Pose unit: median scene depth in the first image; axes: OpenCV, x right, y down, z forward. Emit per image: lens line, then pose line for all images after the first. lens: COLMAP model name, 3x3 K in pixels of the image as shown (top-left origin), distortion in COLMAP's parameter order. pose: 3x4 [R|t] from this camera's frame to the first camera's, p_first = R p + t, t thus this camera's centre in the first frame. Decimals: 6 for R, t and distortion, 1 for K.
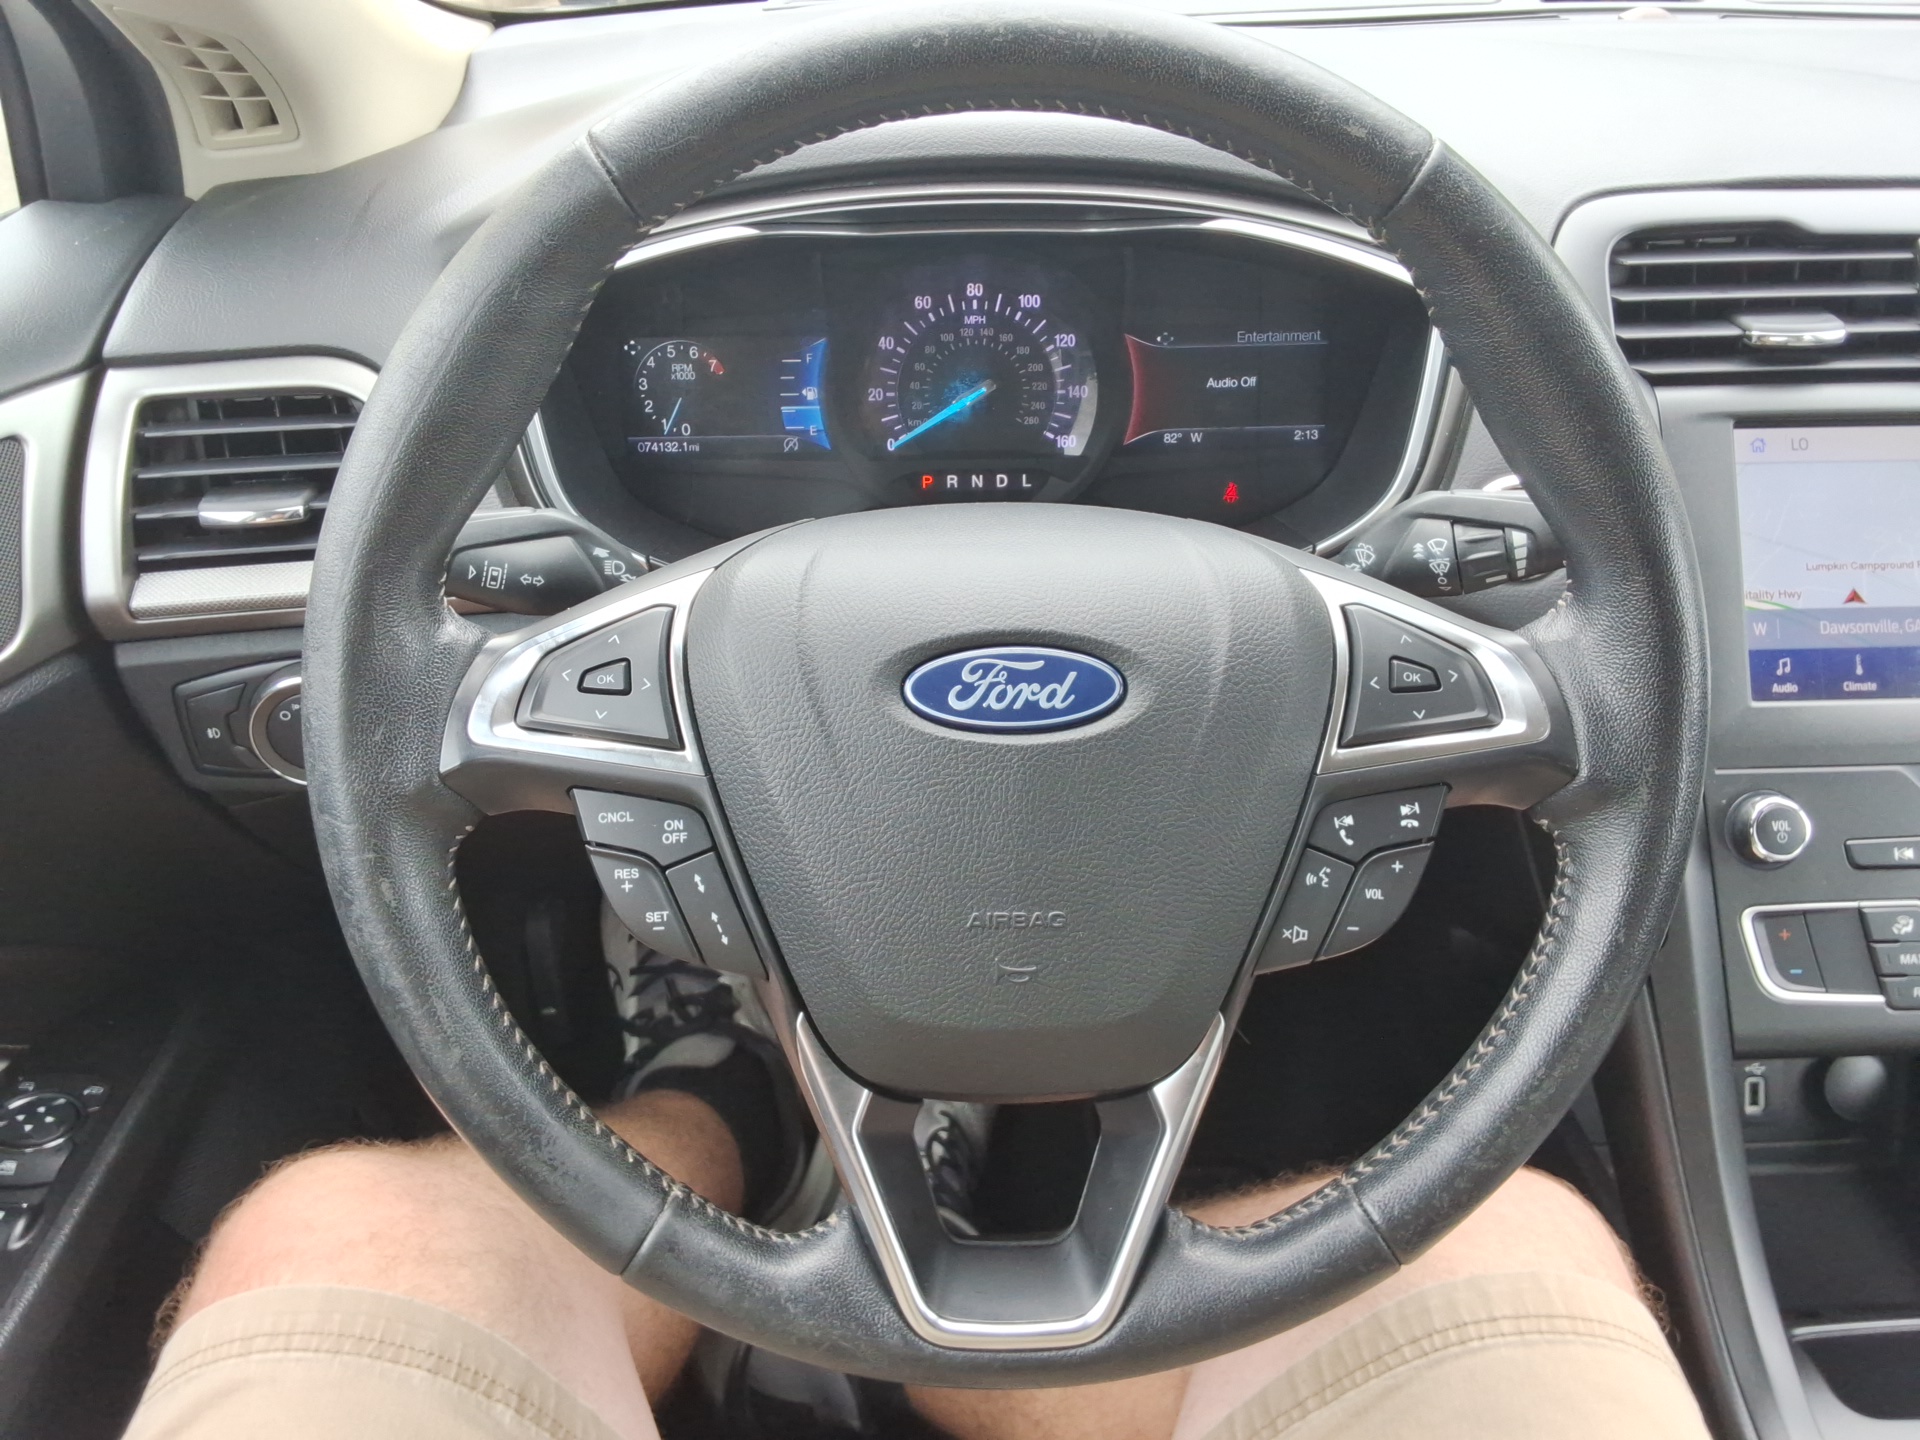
lens RADIAL K [[1519.9, 0, 974.1], [0, 1519.9, 712.8], [0, 0, 1]] dist [0.109818, -0.170995]
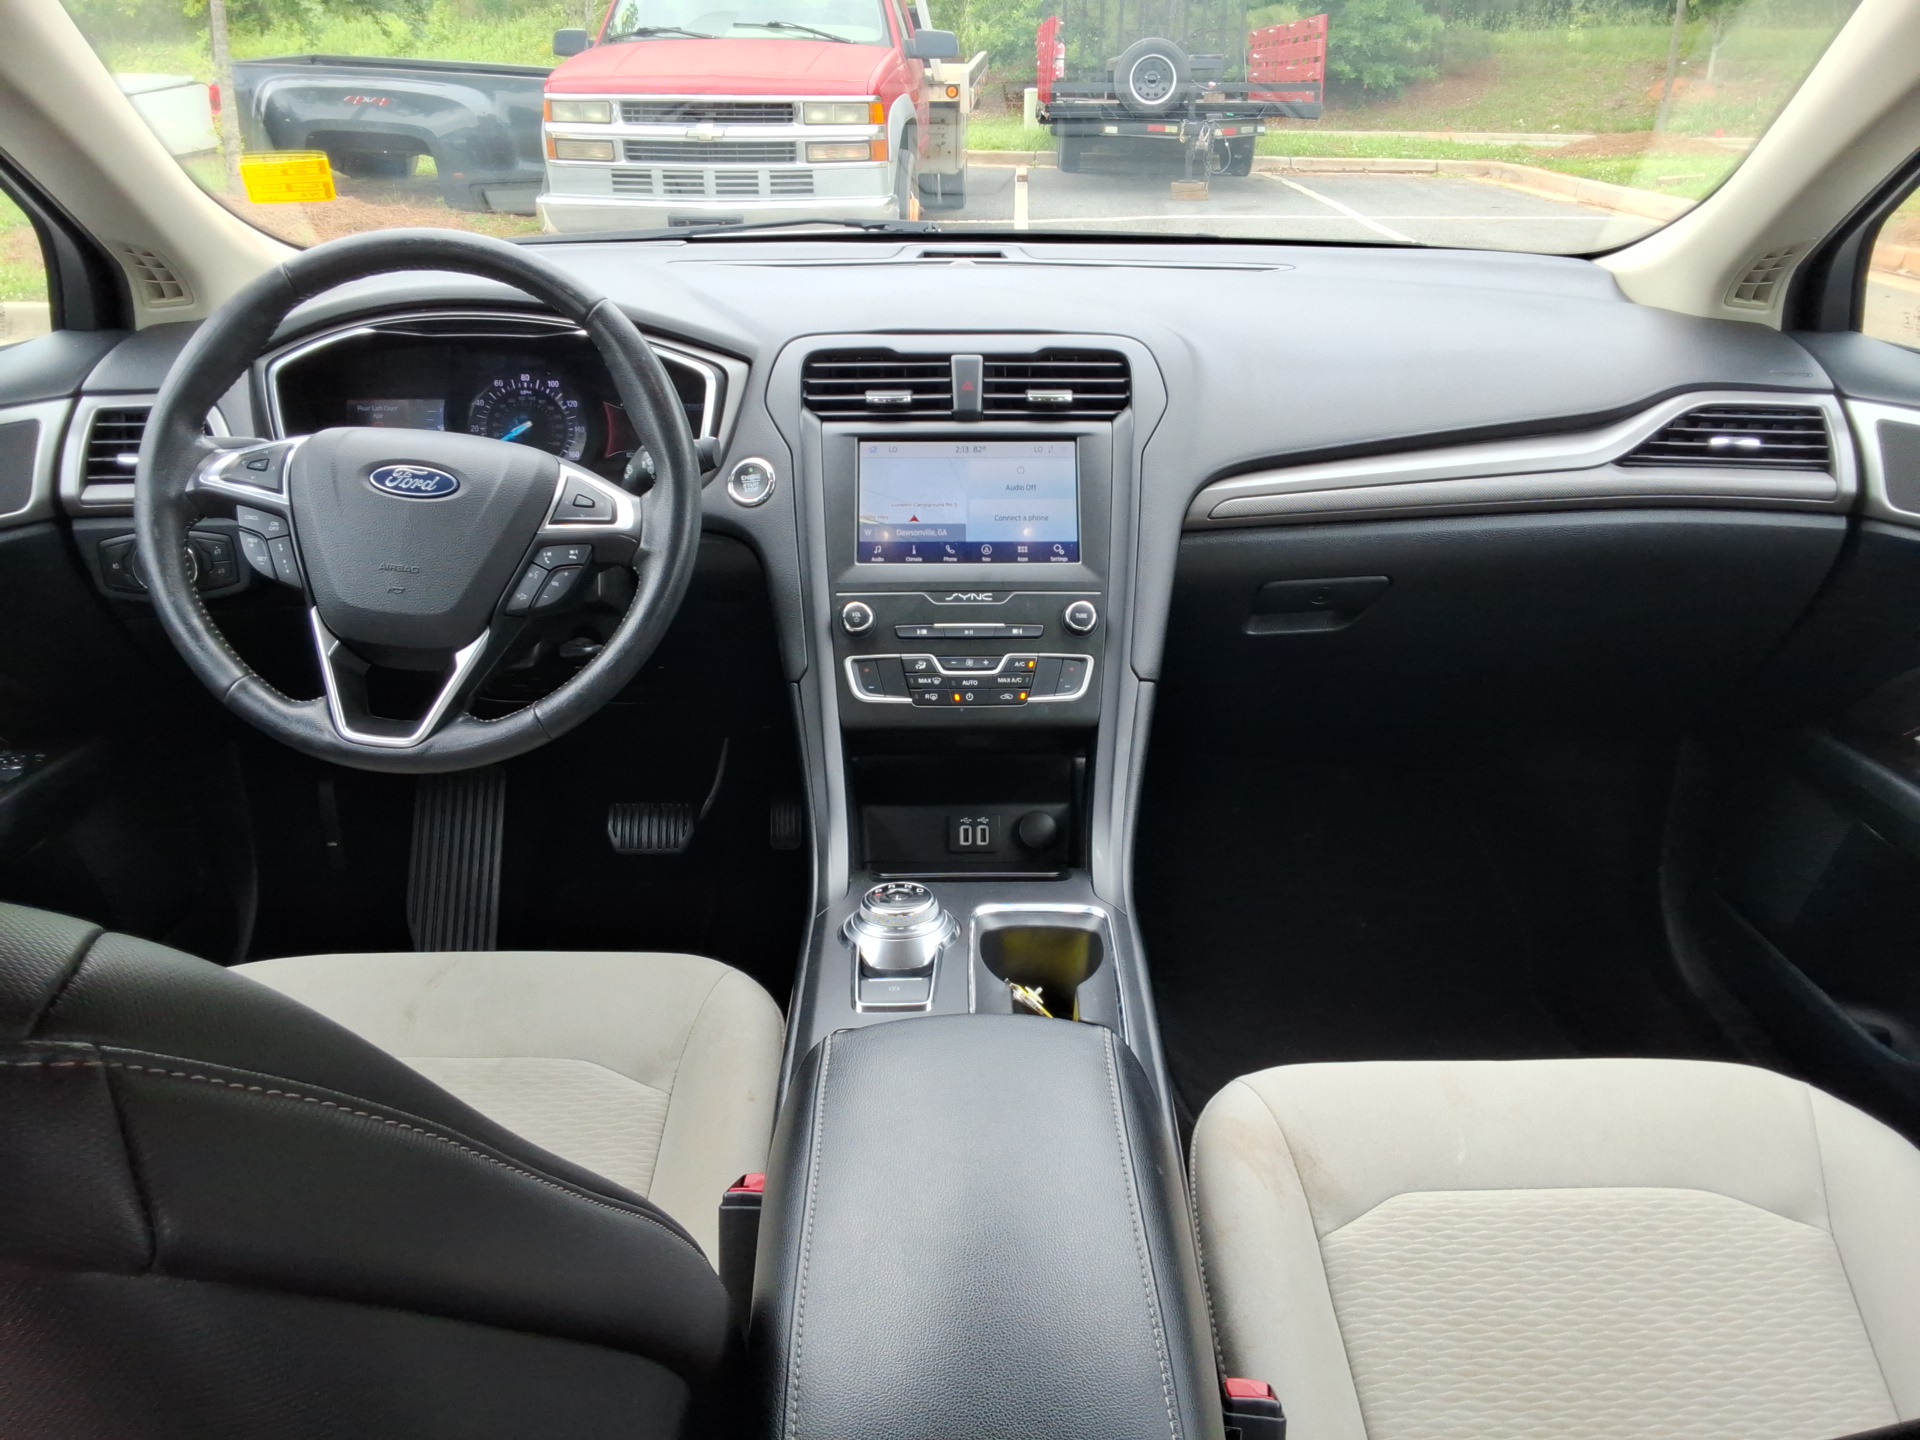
lens RADIAL K [[1555.8, 0, 973.8], [0, 1555.8, 712.2], [0, 0, 1]] dist [0.104726, -0.187238]
pose [[0.999862, 0.013348, 0.009886, 0.634452], [-0.011640, 0.987649, -0.156251, 0.518285], [-0.011849, 0.156114, 0.987668, -1.063511]]
